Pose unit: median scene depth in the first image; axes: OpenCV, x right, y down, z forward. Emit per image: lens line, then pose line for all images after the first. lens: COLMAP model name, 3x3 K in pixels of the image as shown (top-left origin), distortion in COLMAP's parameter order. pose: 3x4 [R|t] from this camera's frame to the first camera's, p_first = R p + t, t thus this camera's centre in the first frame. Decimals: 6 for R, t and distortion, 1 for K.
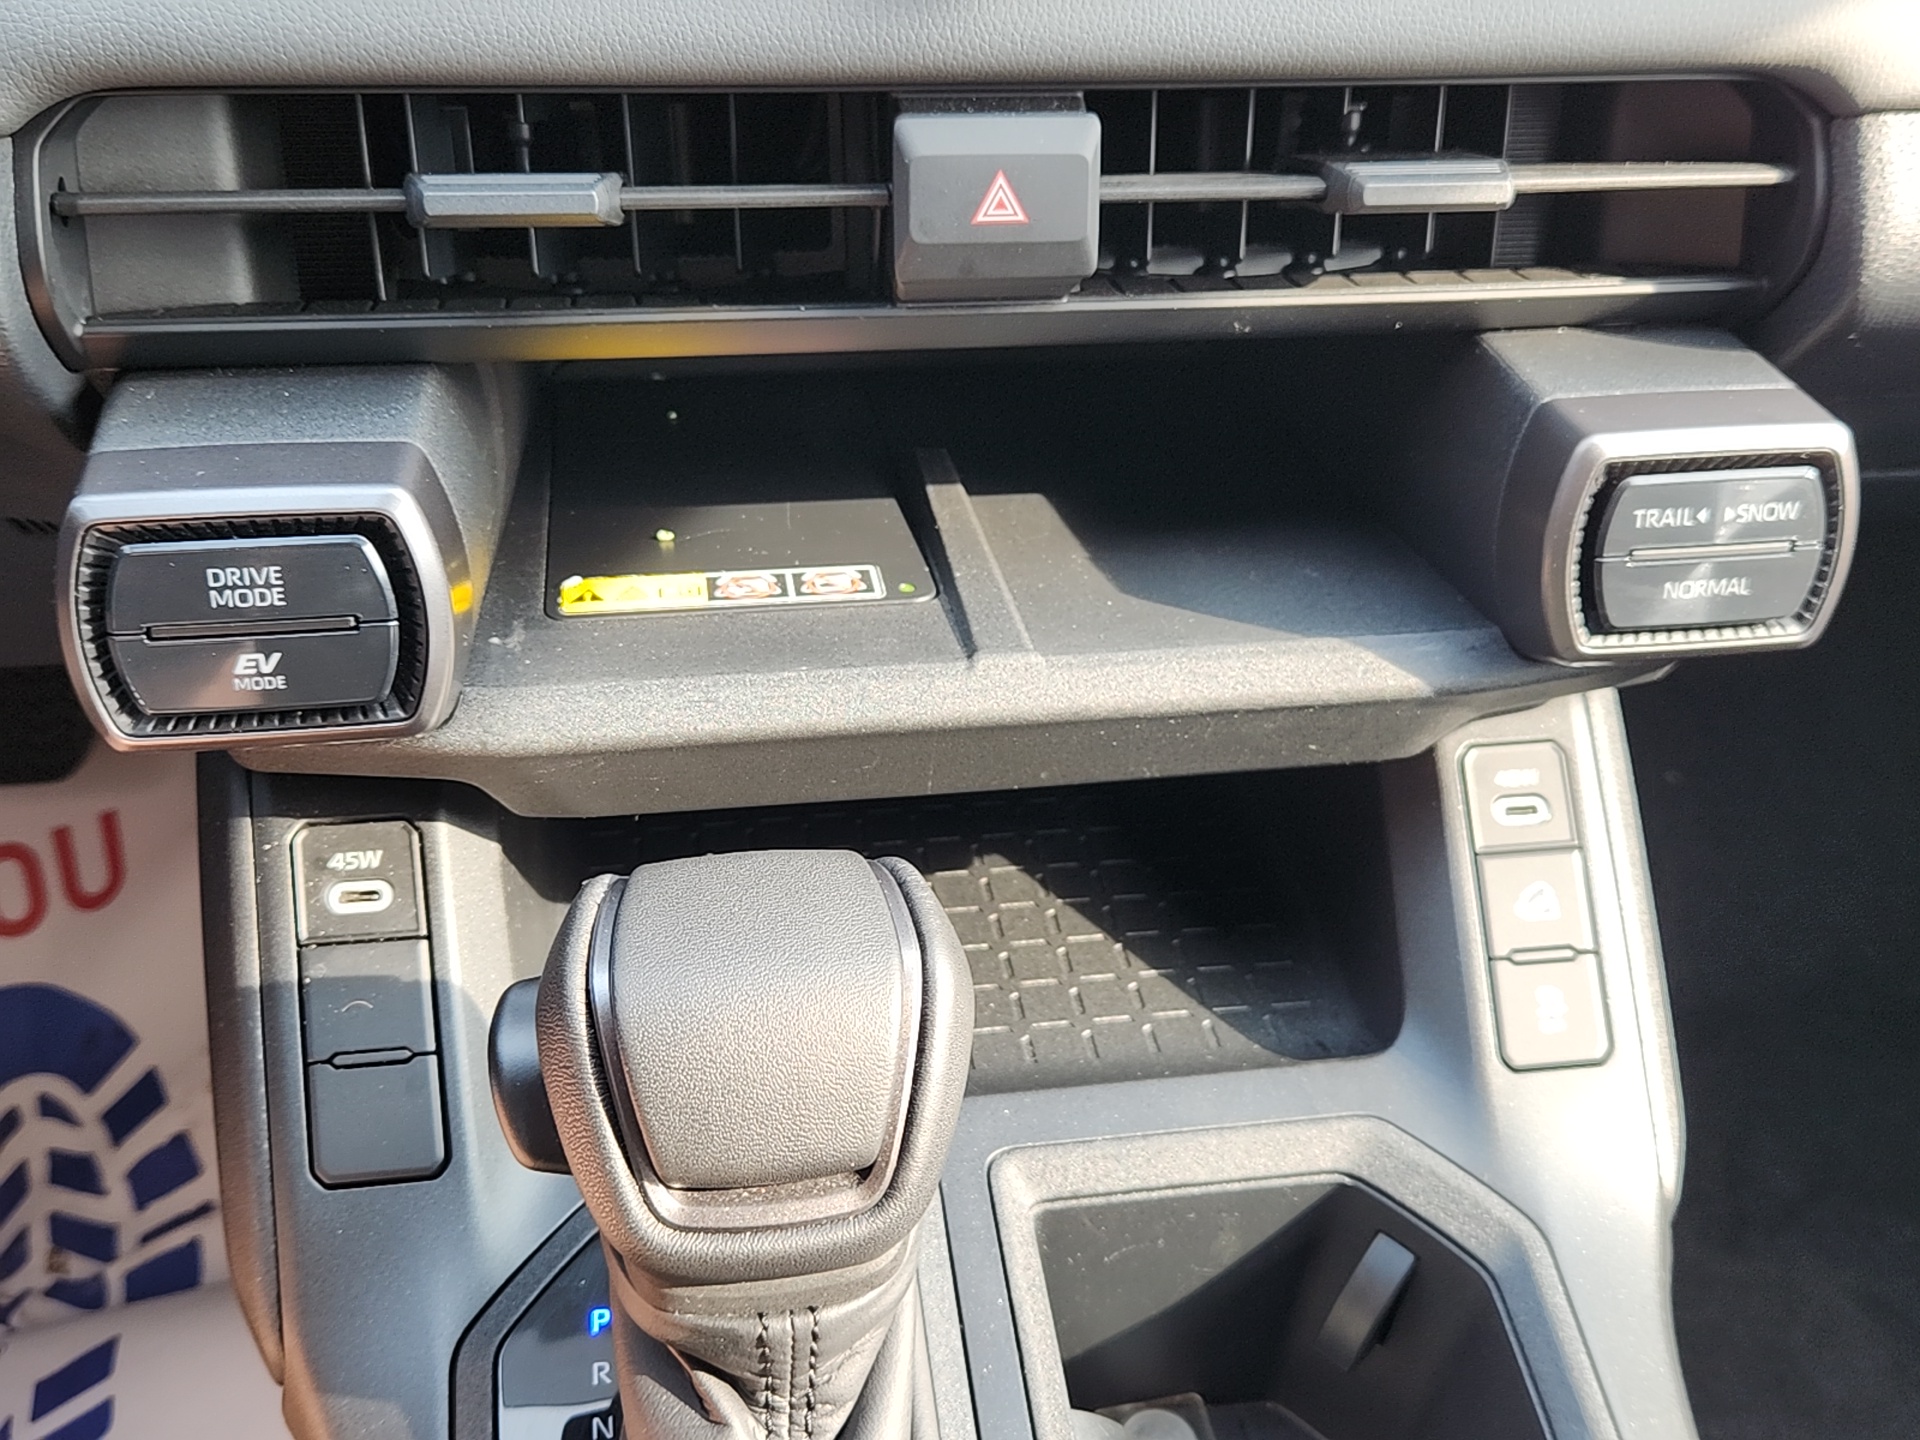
lens RADIAL K [[2041.2, 0, 960.0], [0, 2041.2, 720.0], [0, 0, 1]] dist [0.104280, -0.168486]
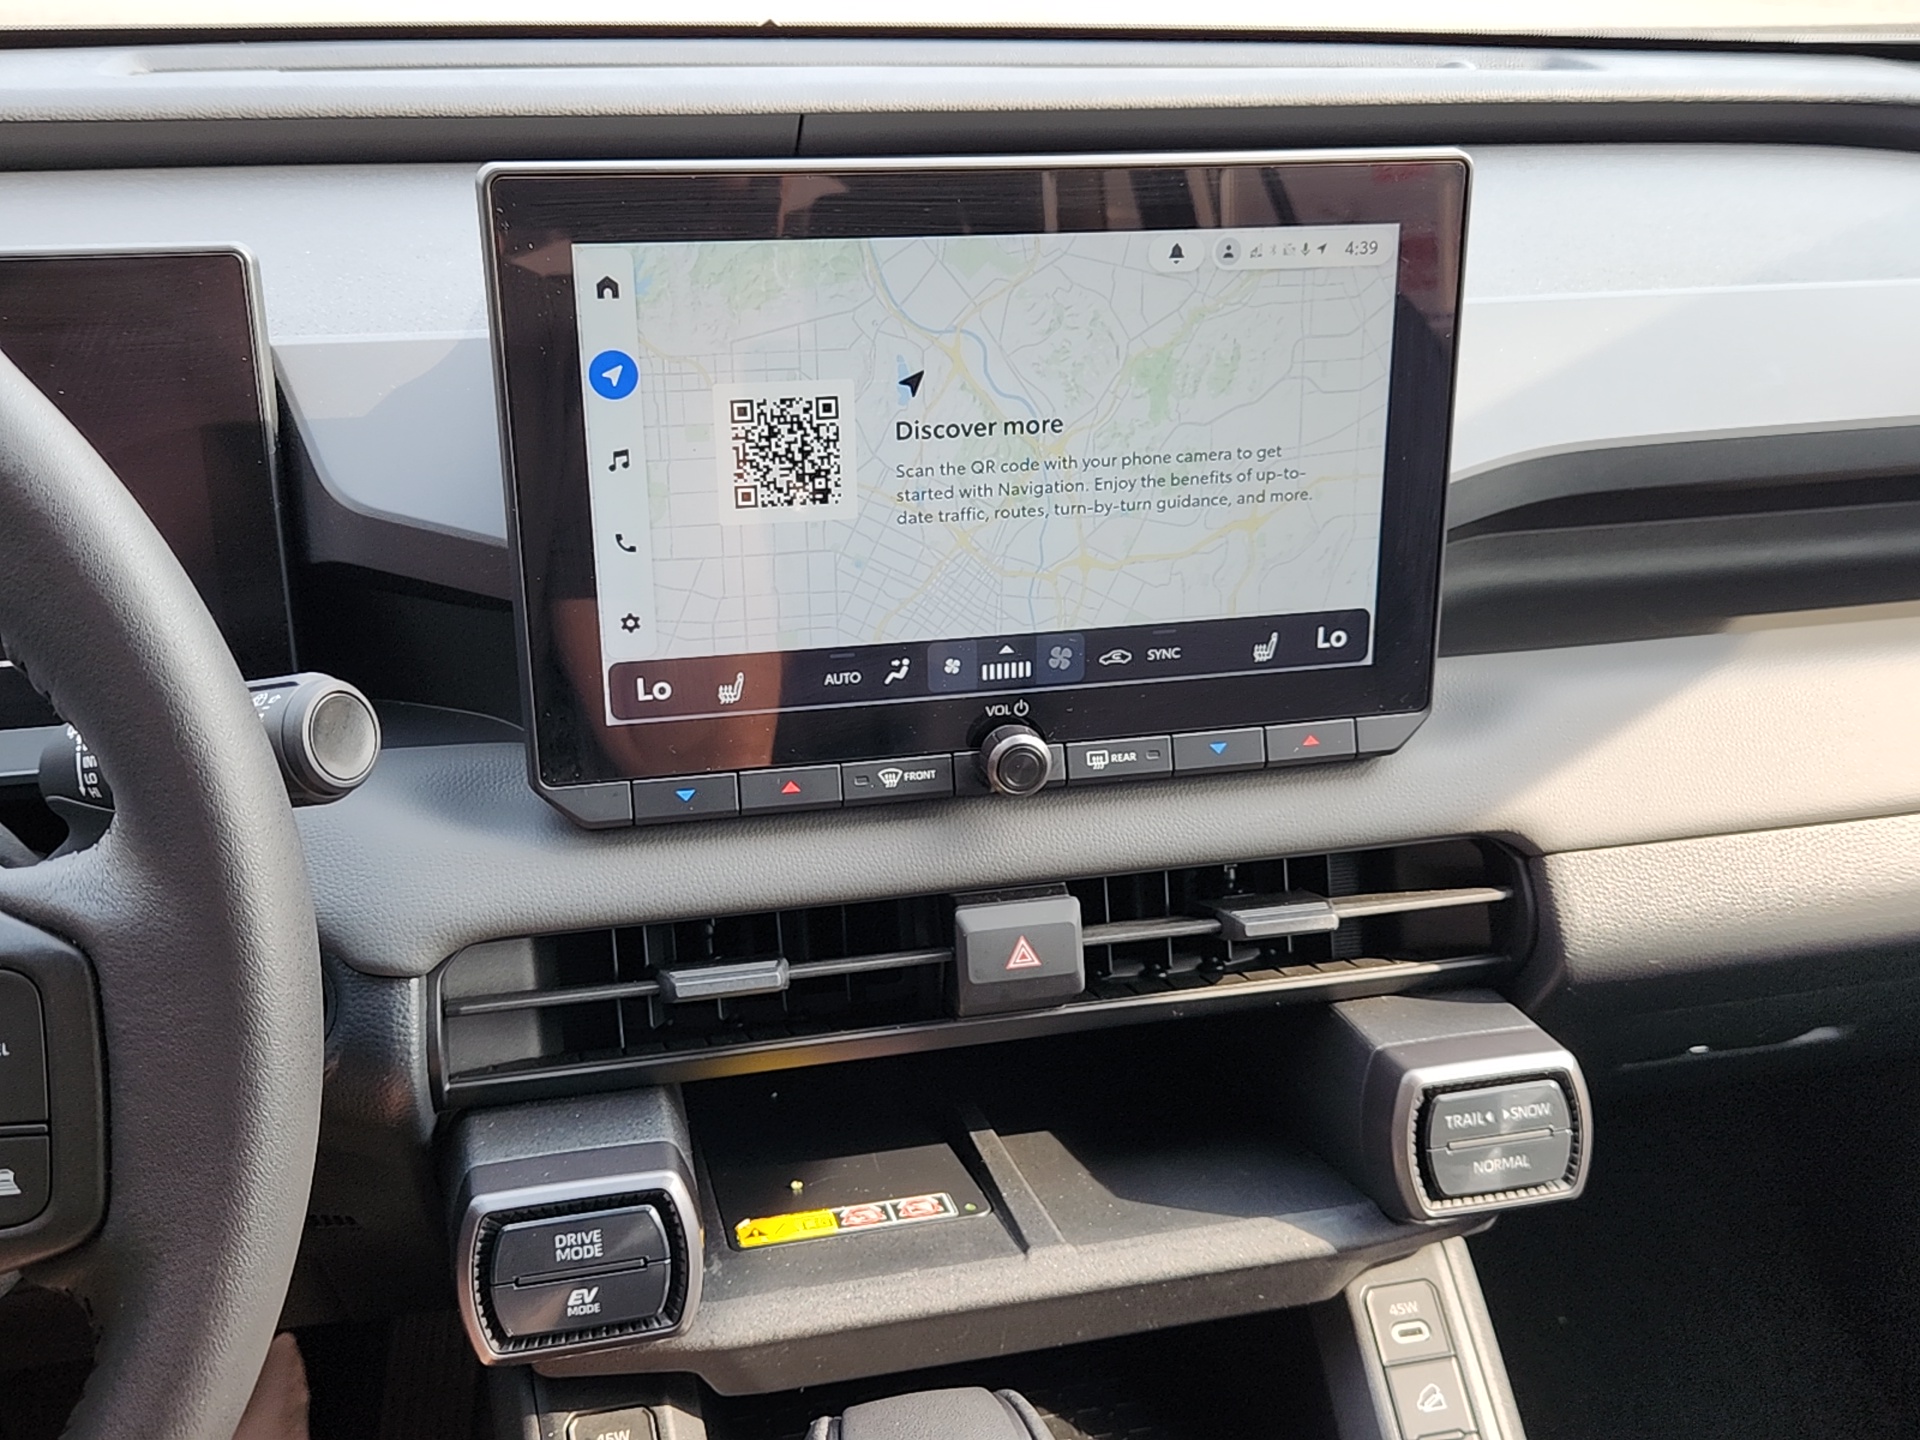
lens RADIAL K [[2041.2, 0, 960.0], [0, 2041.2, 720.0], [0, 0, 1]] dist [0.104280, -0.168486]
pose [[0.995453, -0.072848, 0.061379, -0.105408], [0.087499, 0.953968, -0.286861, 0.024634], [-0.037656, 0.290928, 0.956004, -0.533747]]
